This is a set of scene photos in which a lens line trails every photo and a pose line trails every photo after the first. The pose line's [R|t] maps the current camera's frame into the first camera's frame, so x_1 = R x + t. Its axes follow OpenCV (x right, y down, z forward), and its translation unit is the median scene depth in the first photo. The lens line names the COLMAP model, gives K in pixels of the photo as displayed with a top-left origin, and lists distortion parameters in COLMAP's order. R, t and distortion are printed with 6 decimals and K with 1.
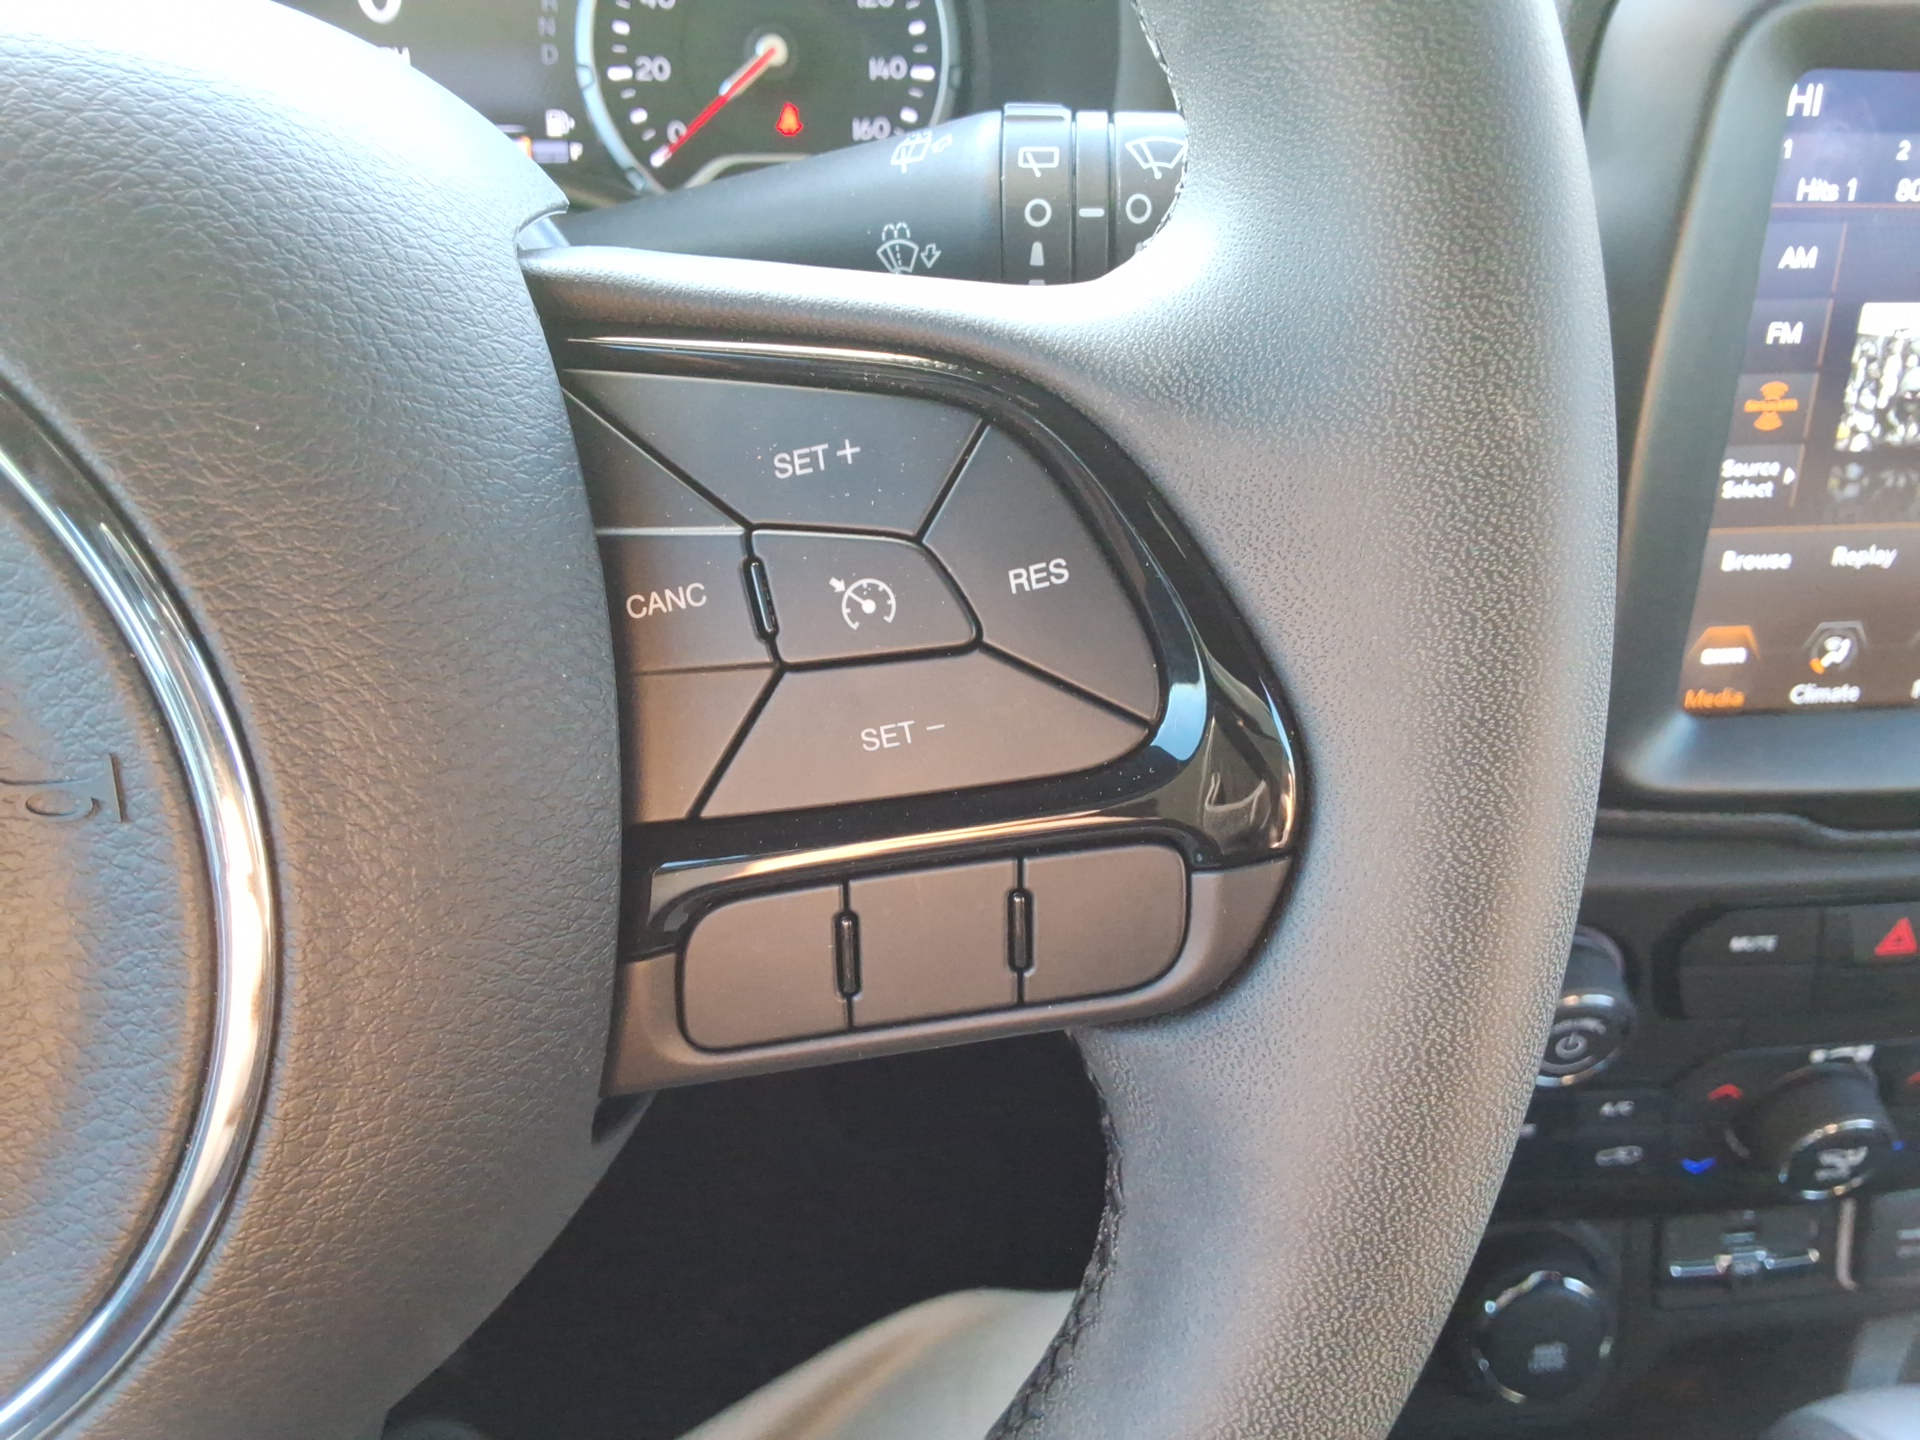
lens RADIAL K [[1544.2, 0, 990.9], [0, 1544.2, 715.0], [0, 0, 1]] dist [0.088835, -0.132377]
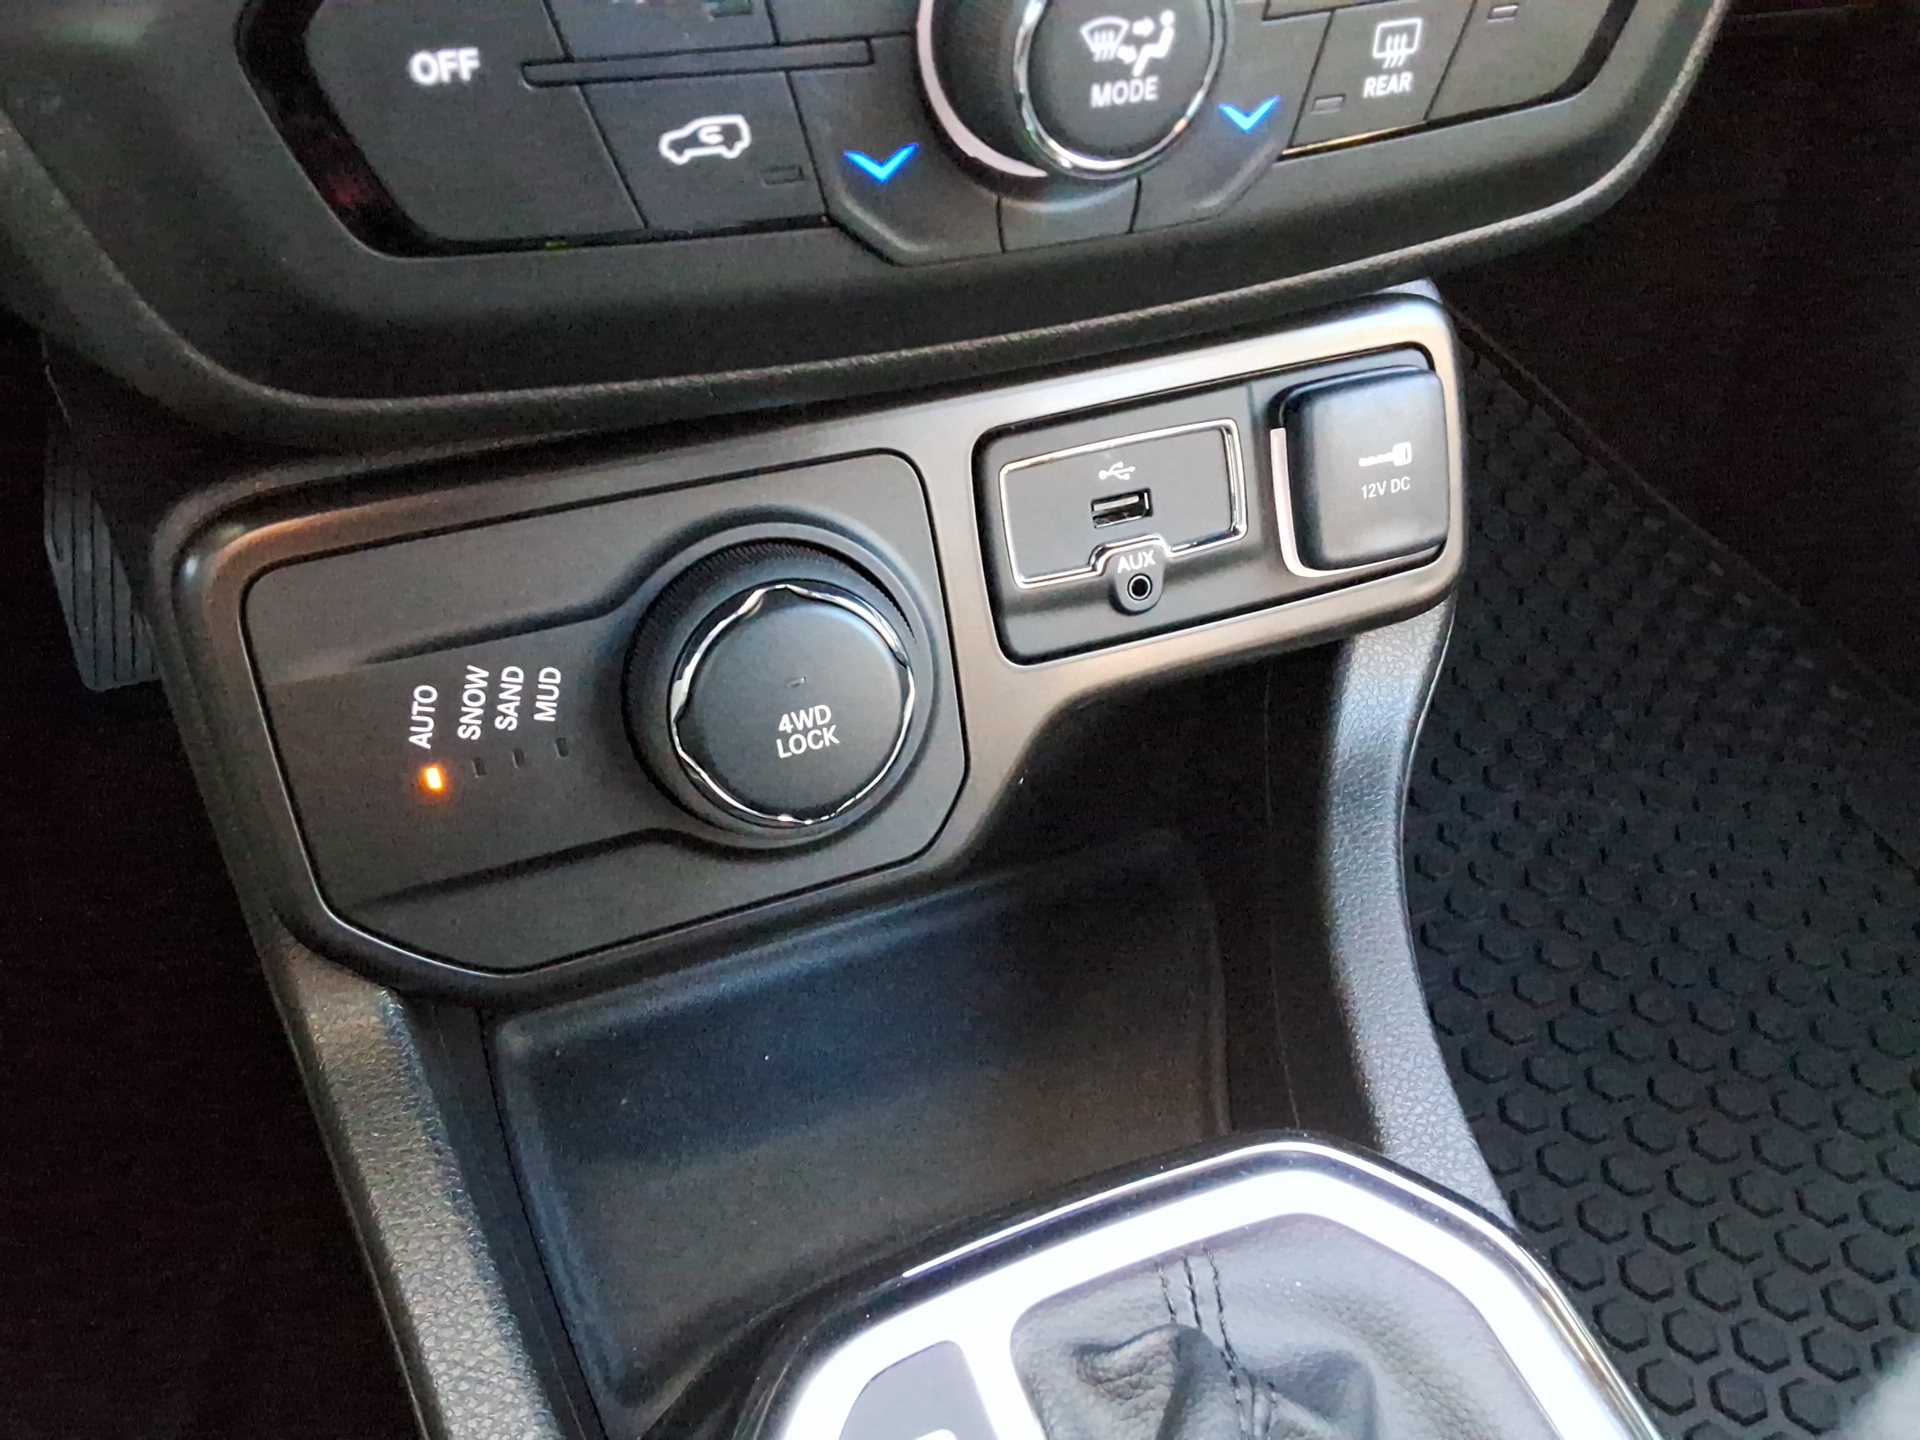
lens RADIAL K [[1544.2, 0, 976.6], [0, 1544.2, 705.4], [0, 0, 1]] dist [0.088835, -0.132377]
pose [[0.960718, -0.186501, 0.205518, 0.448827], [0.172449, 0.981392, 0.084447, 0.539017], [-0.217443, -0.045689, 0.975003, 0.662292]]
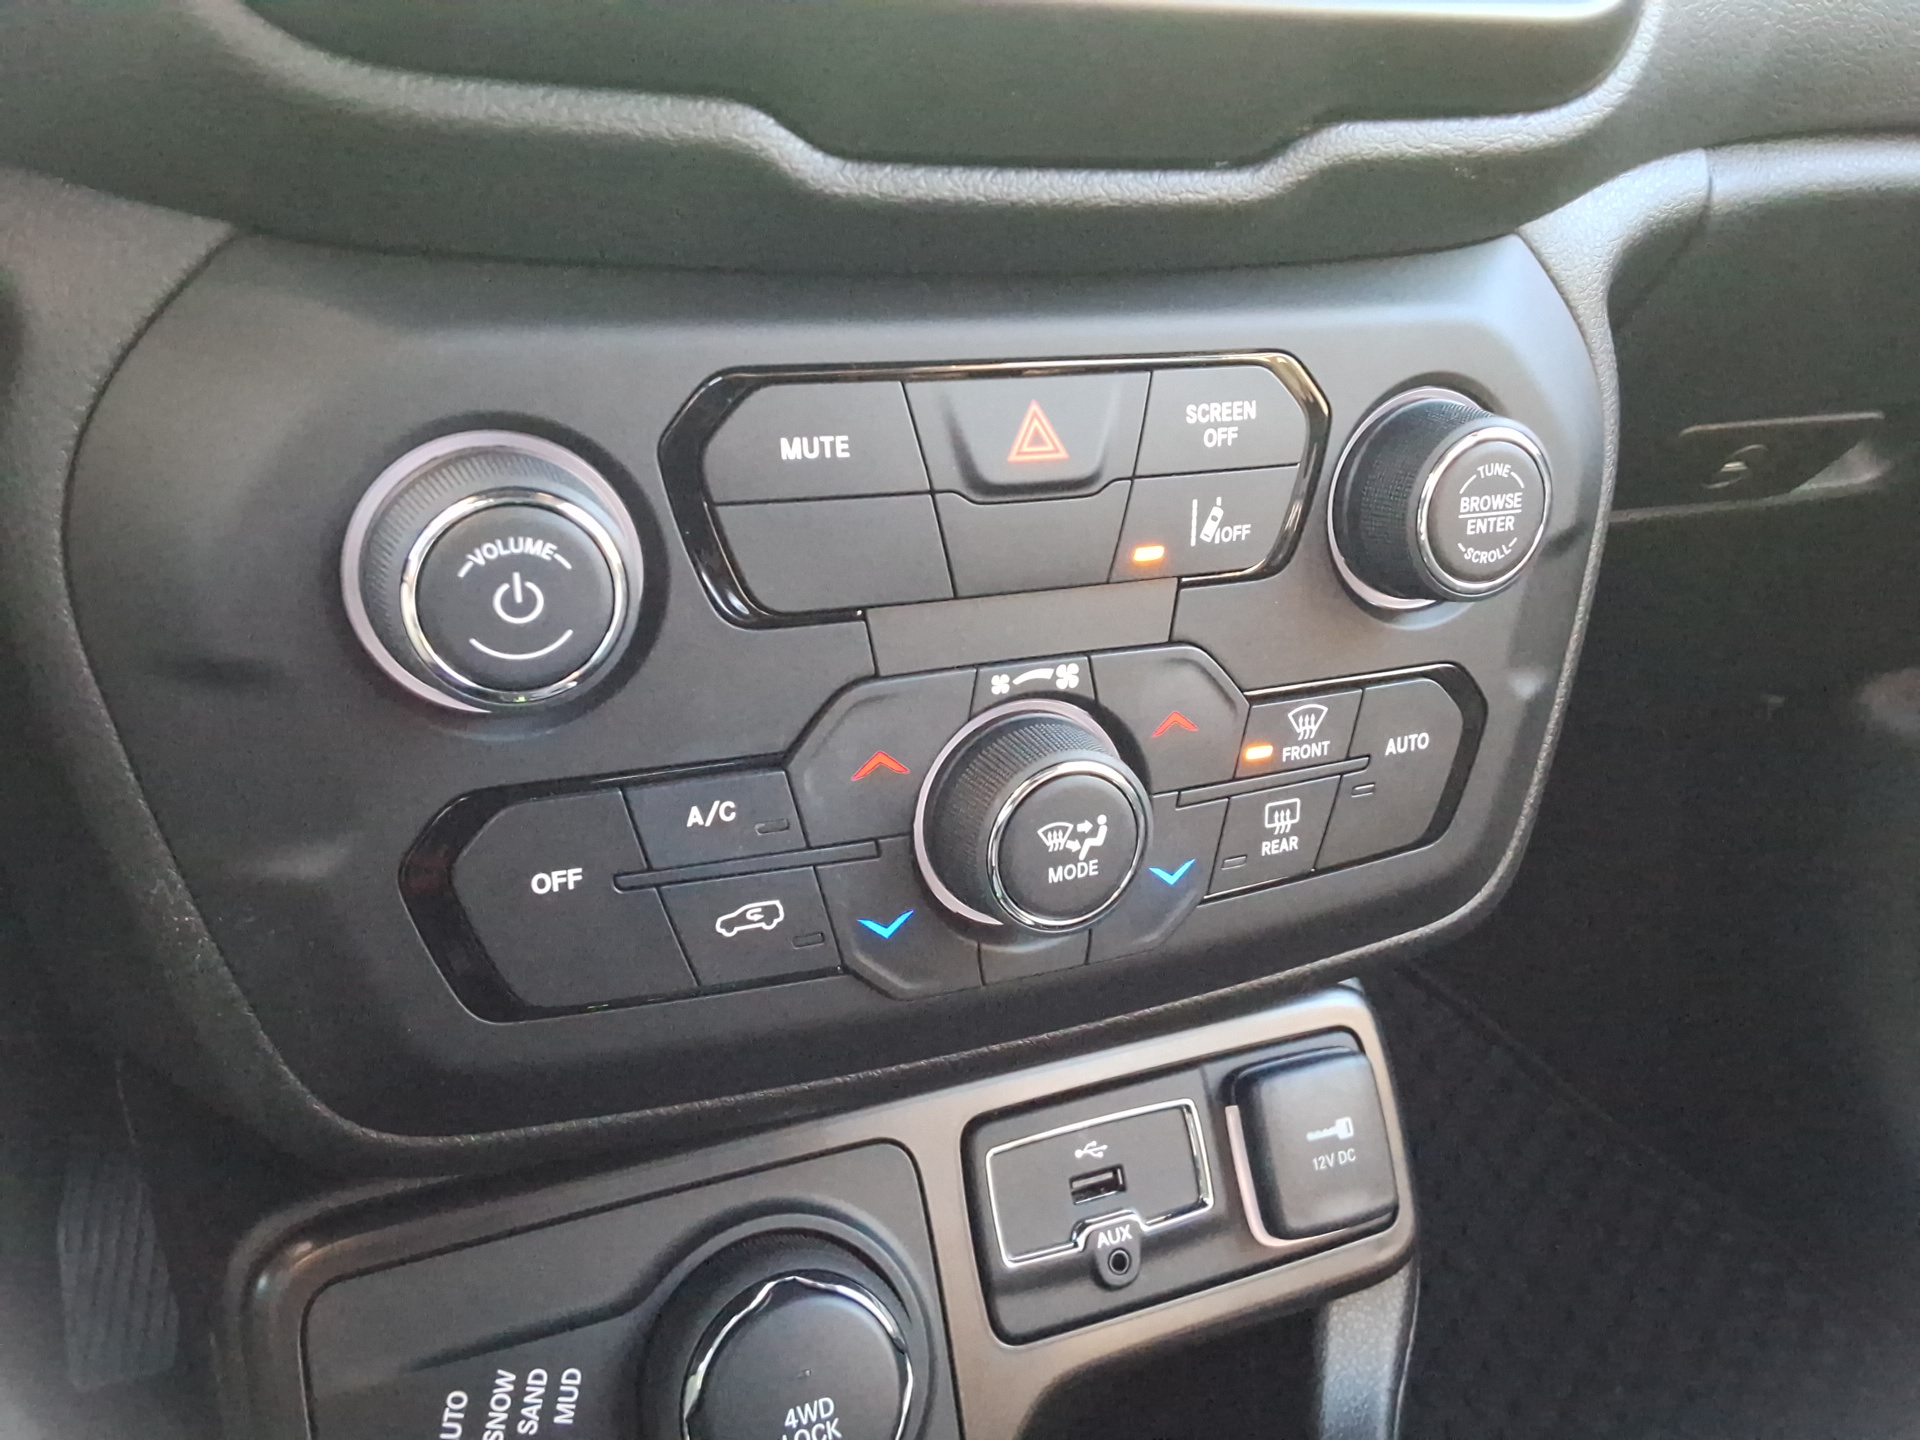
lens RADIAL K [[1544.2, 0, 976.9], [0, 1544.2, 690.5], [0, 0, 1]] dist [0.088835, -0.132377]
pose [[0.953072, -0.114081, 0.280429, 0.417733], [0.202134, 0.929365, -0.308905, 0.513050], [-0.225380, 0.351093, 0.908811, 0.519258]]
